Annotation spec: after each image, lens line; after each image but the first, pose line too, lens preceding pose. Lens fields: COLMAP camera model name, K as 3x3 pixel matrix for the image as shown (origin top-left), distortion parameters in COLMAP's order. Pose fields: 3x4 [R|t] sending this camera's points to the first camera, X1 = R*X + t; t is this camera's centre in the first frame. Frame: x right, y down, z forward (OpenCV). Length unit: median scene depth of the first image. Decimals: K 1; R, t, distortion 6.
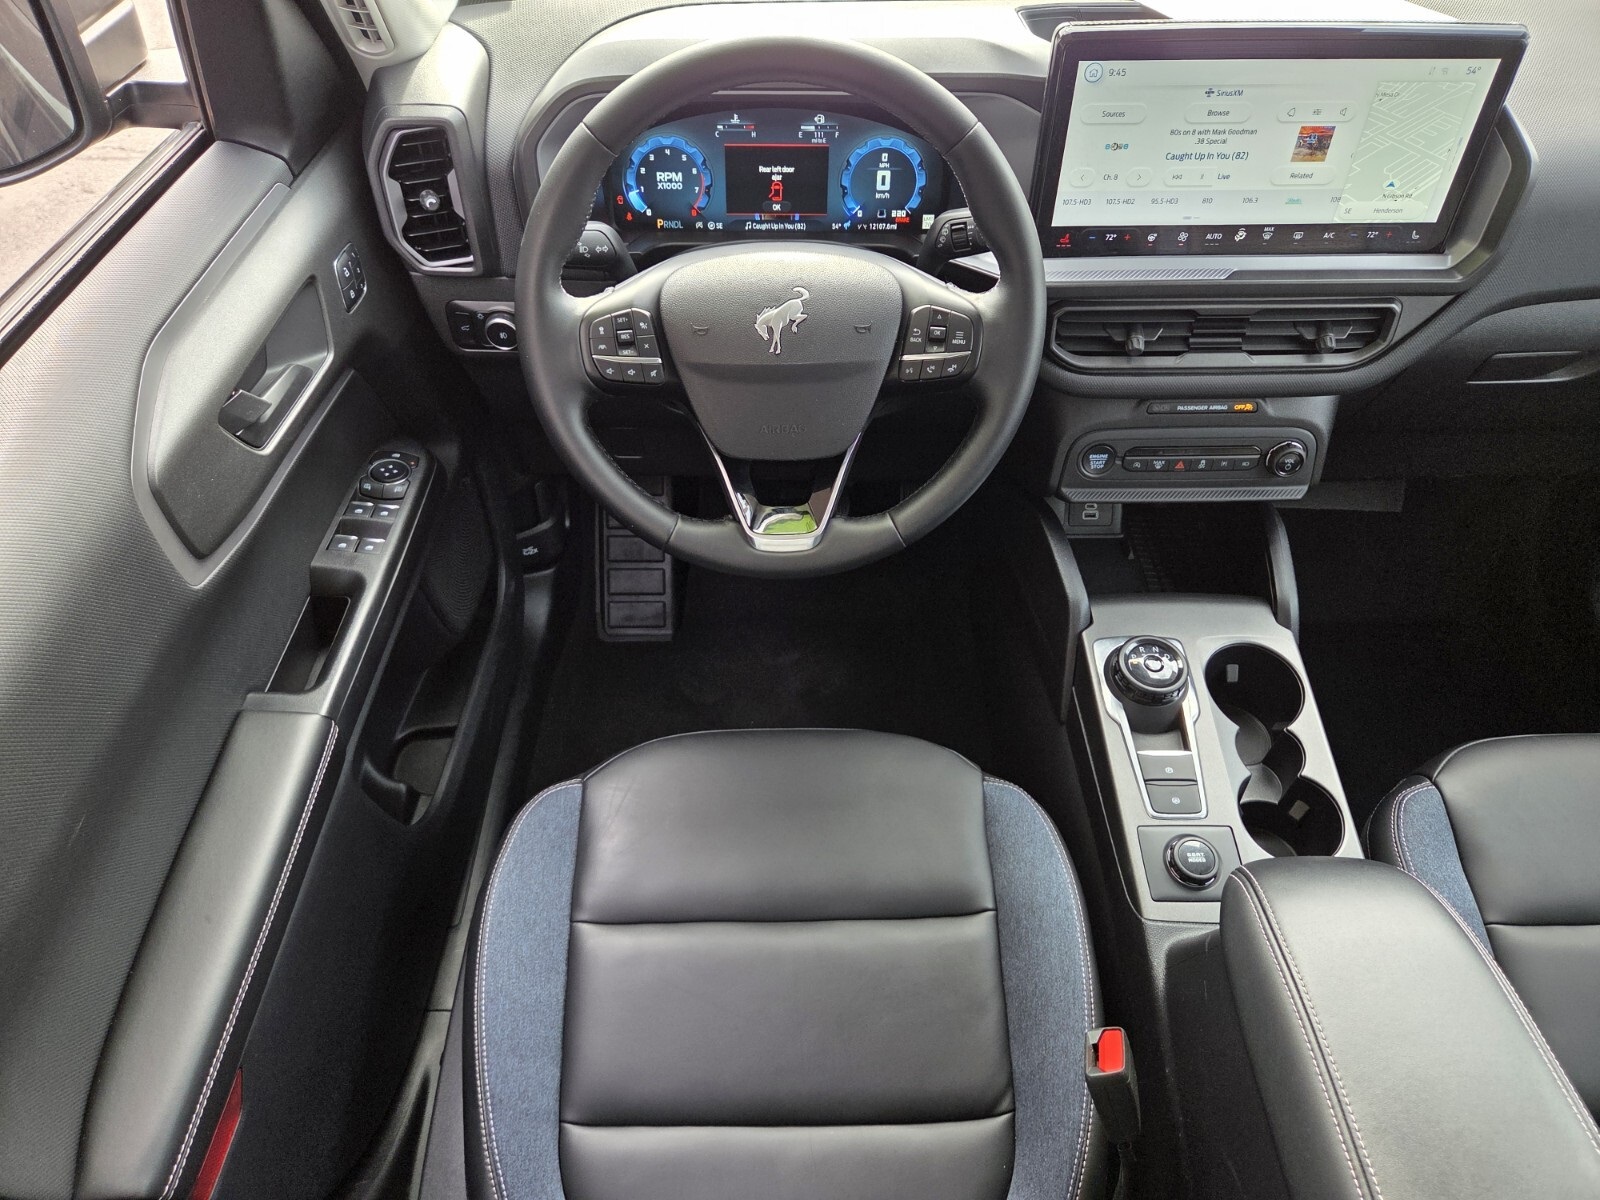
lens RADIAL K [[1078.9, 0, 787.4], [0, 1078.9, 601.1], [0, 0, 1]] dist [0.068366, -0.067951]
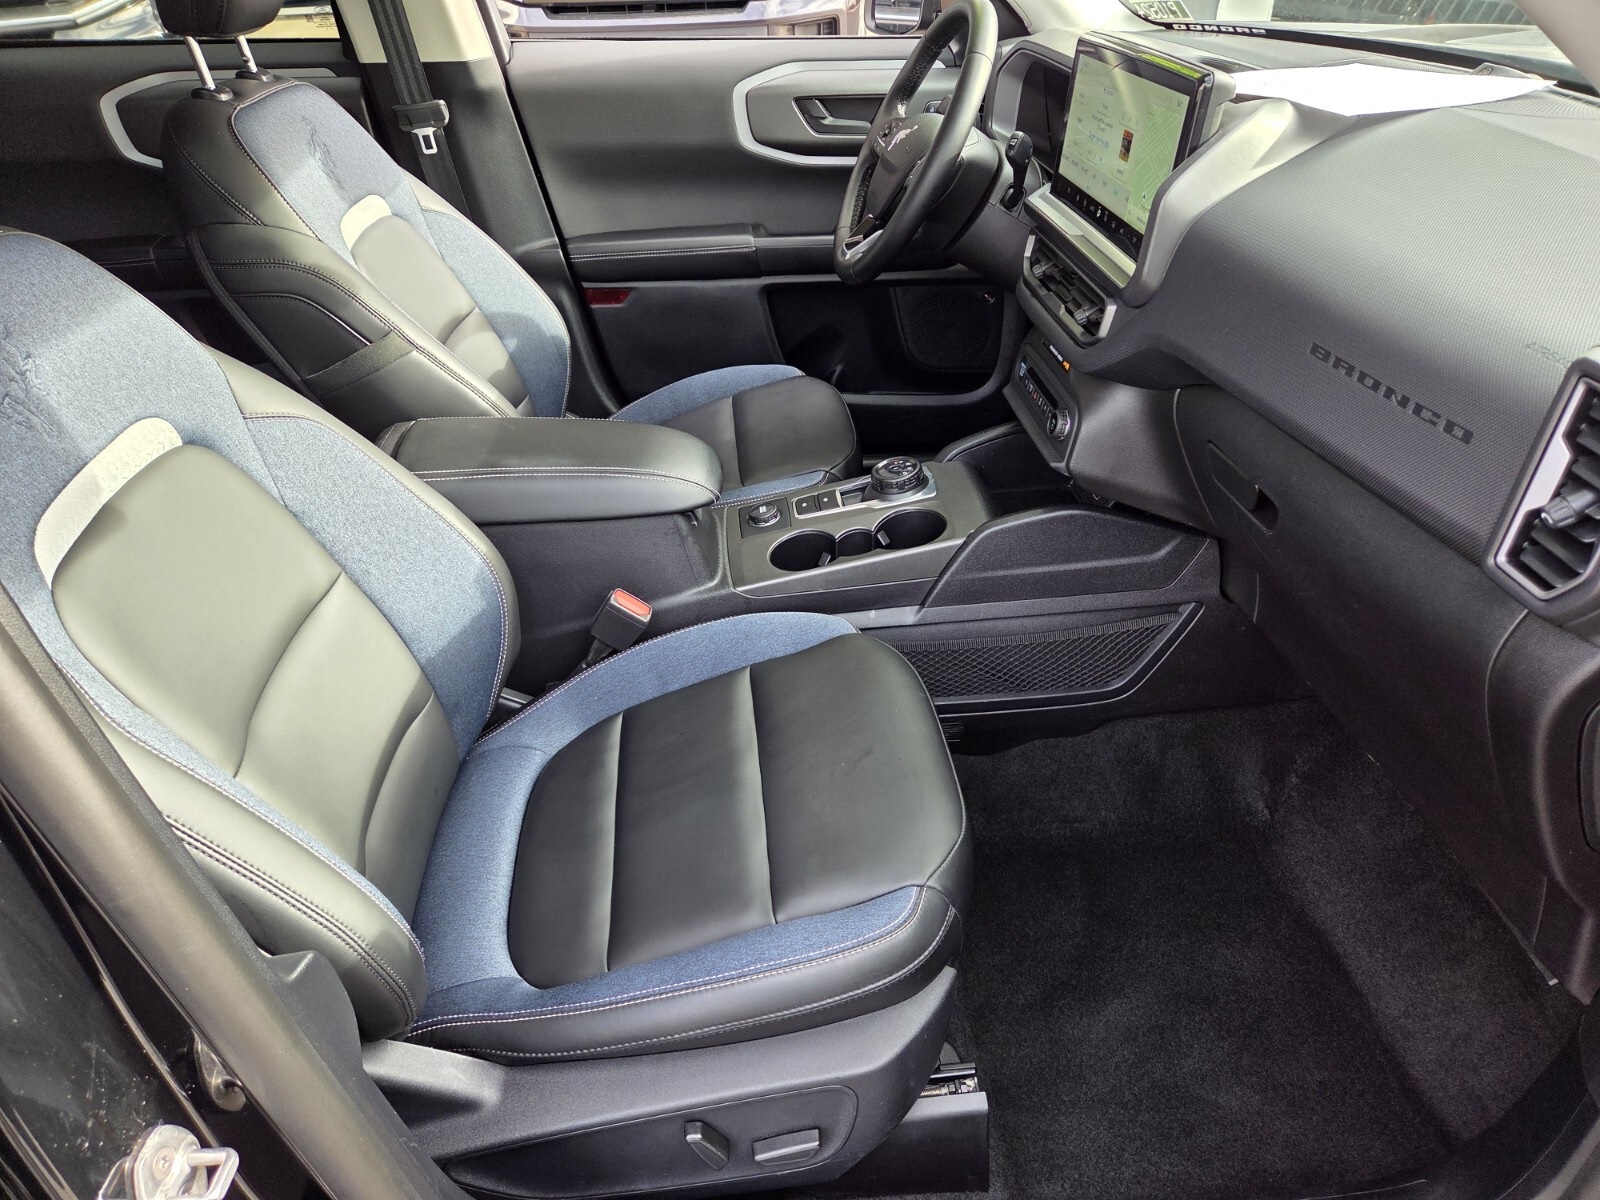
lens RADIAL K [[1078.9, 0, 787.4], [0, 1078.9, 601.1], [0, 0, 1]] dist [0.068366, -0.067951]
pose [[0.054278, 0.536867, -0.841919, 1.658814], [-0.699335, 0.622273, 0.351719, -0.235685], [0.712730, 0.569693, 0.409226, 0.453760]]
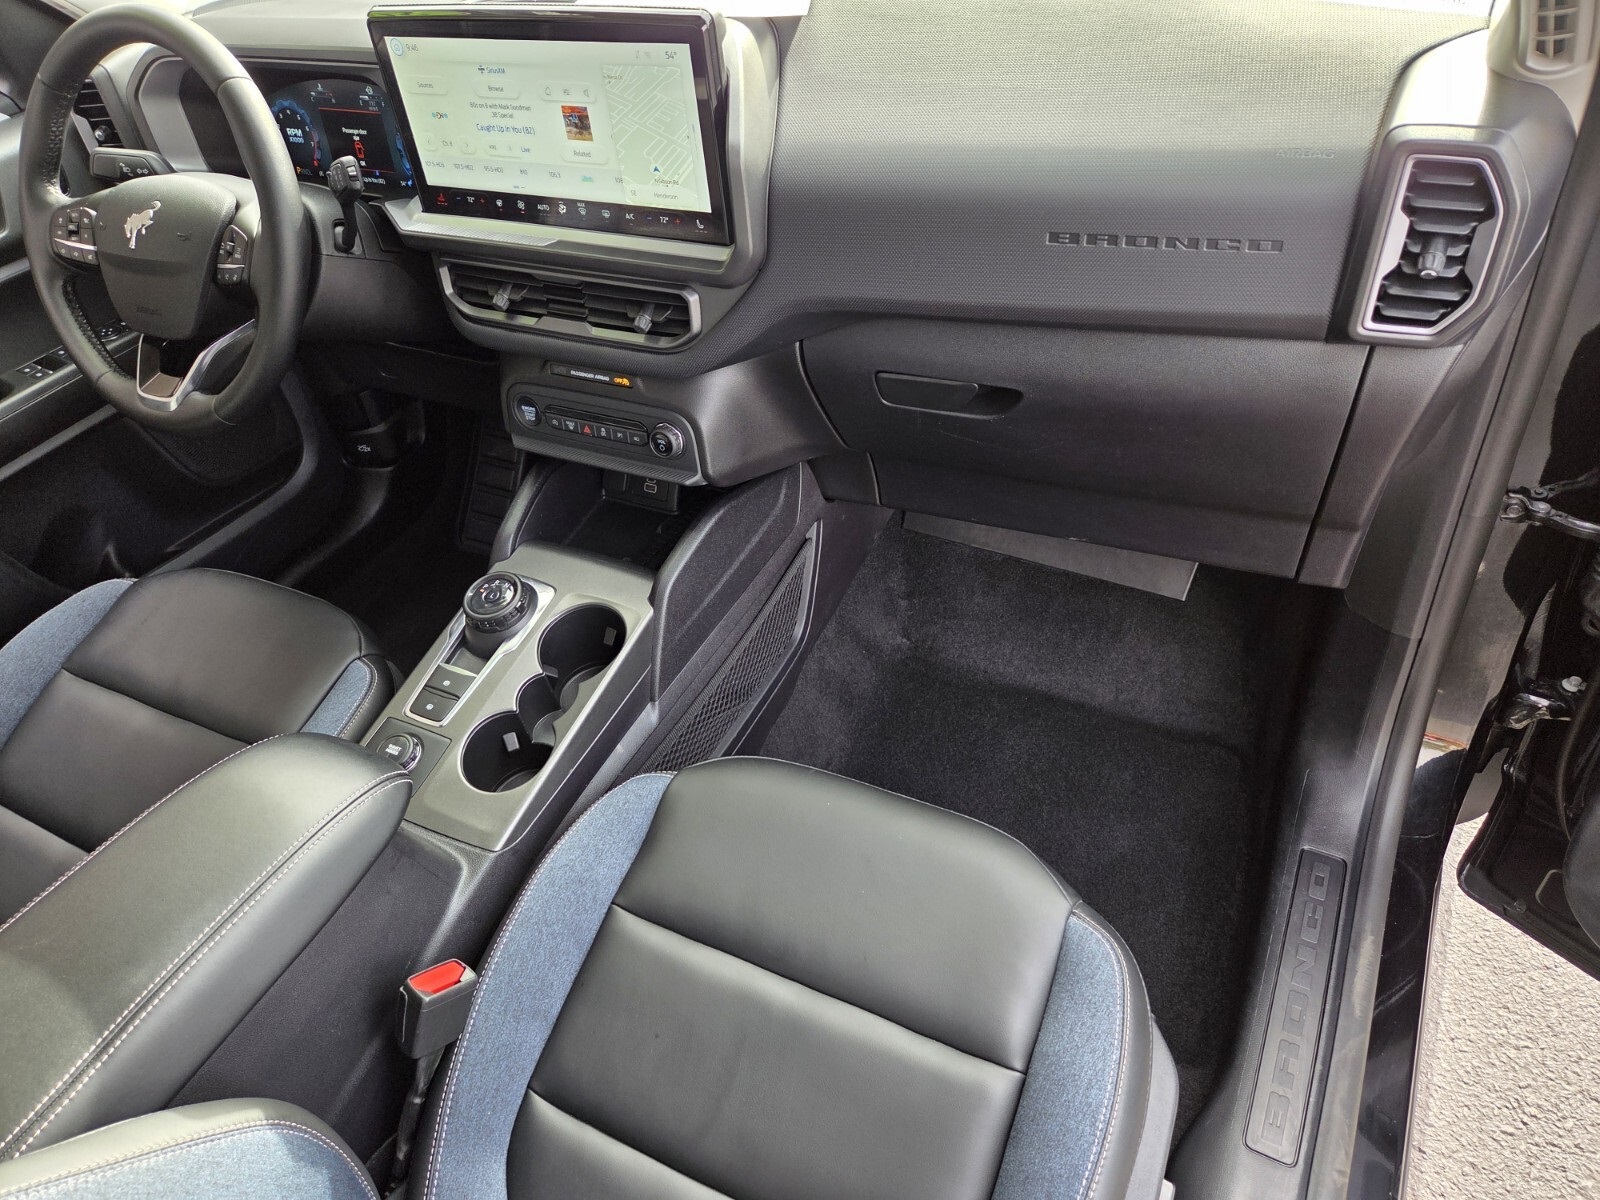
lens RADIAL K [[1072.1, 0, 794.2], [0, 1072.1, 623.1], [0, 0, 1]] dist [0.057535, -0.060802]
pose [[0.873384, 0.242517, -0.422359, 1.121402], [-0.249534, 0.967557, 0.039563, -0.036216], [0.418251, 0.070839, 0.905565, 0.151296]]
